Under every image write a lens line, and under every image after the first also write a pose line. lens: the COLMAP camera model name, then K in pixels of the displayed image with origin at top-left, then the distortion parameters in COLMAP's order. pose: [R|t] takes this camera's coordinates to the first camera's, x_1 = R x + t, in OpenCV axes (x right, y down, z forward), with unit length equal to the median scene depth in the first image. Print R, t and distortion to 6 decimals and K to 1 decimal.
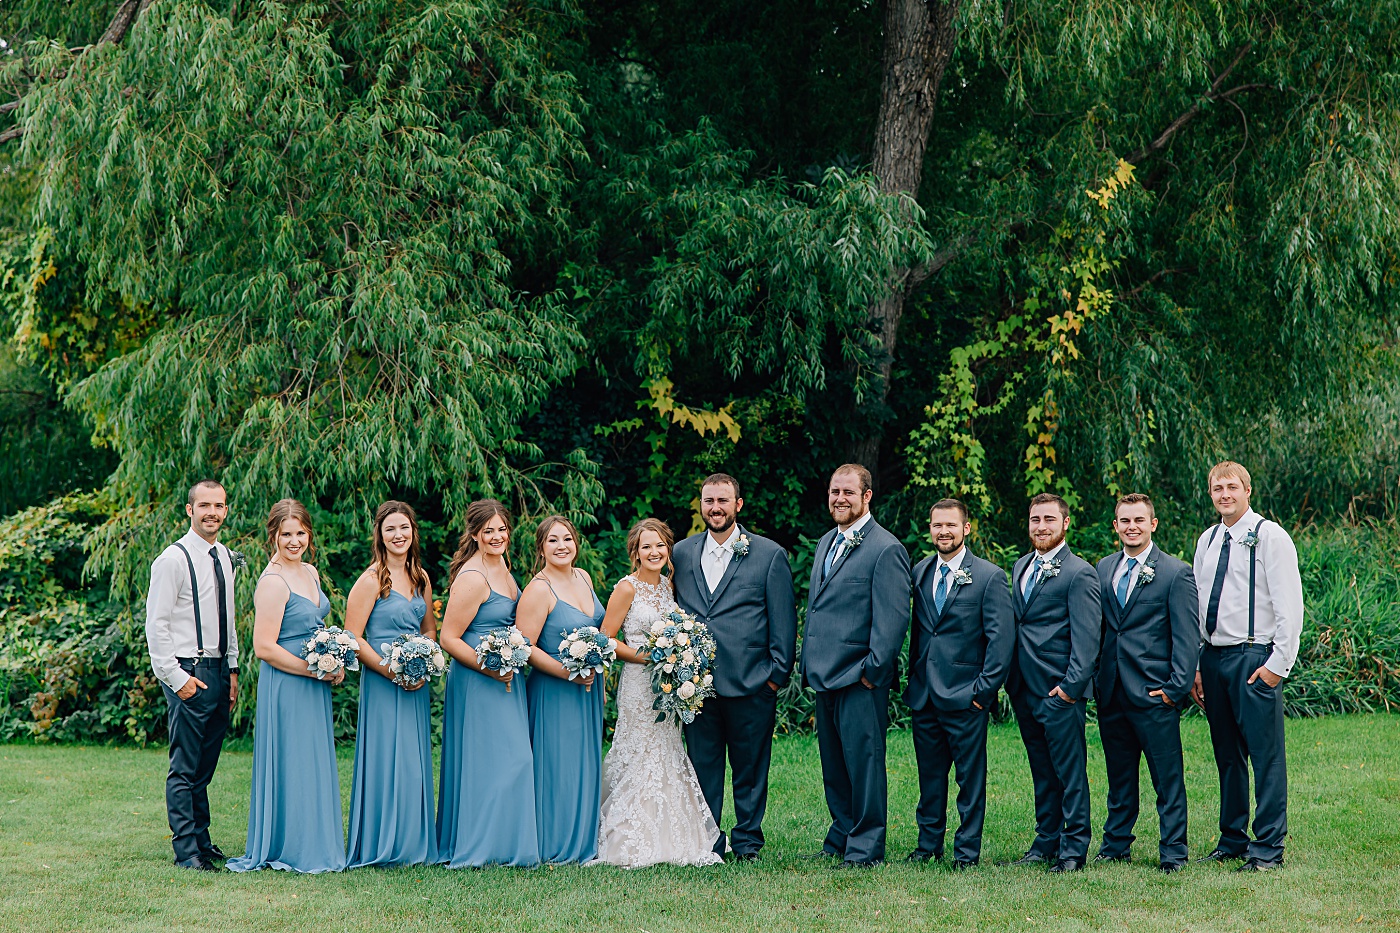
lens RADIAL K [[2766.3, 0, 700.0], [0, 2766.3, 466.5], [0, 0, 1]] dist [-0.012049, 0.205688]
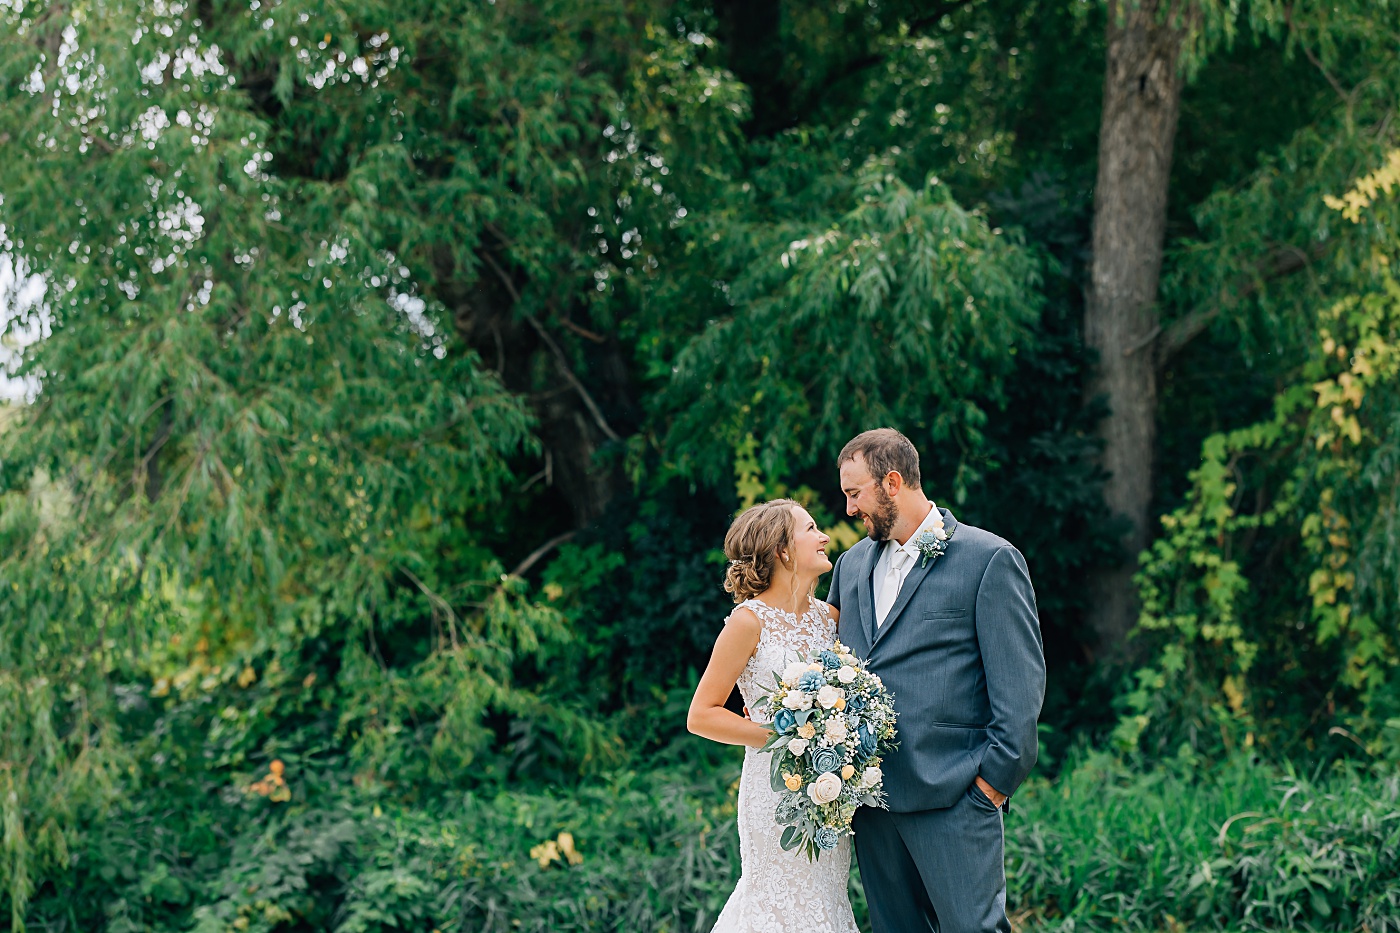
lens RADIAL K [[3637.8, 0, 700.0], [0, 3637.8, 466.5], [0, 0, 1]] dist [0.006587, 0.428211]
pose [[0.932184, -0.026256, -0.361032, 0.309454], [0.000247, 0.997412, -0.071898, 0.032524], [0.361985, 0.066933, 0.929778, 0.089535]]
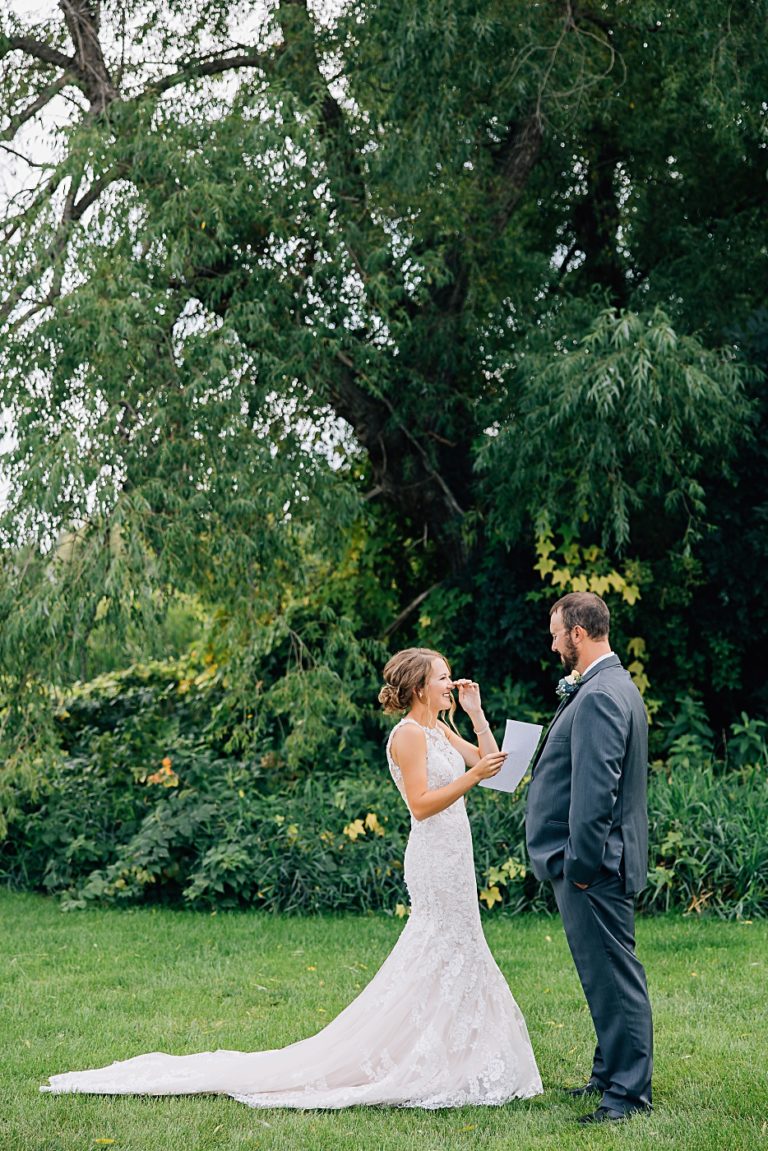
lens RADIAL K [[1830.8, 0, 382.9], [0, 1830.8, 607.6], [0, 0, 1]] dist [0.009320, 0.036529]
pose [[0.856121, -0.023037, -0.516262, 0.269362], [0.008204, 0.999486, -0.030994, 0.011916], [0.516711, 0.022299, 0.855870, 0.376164]]
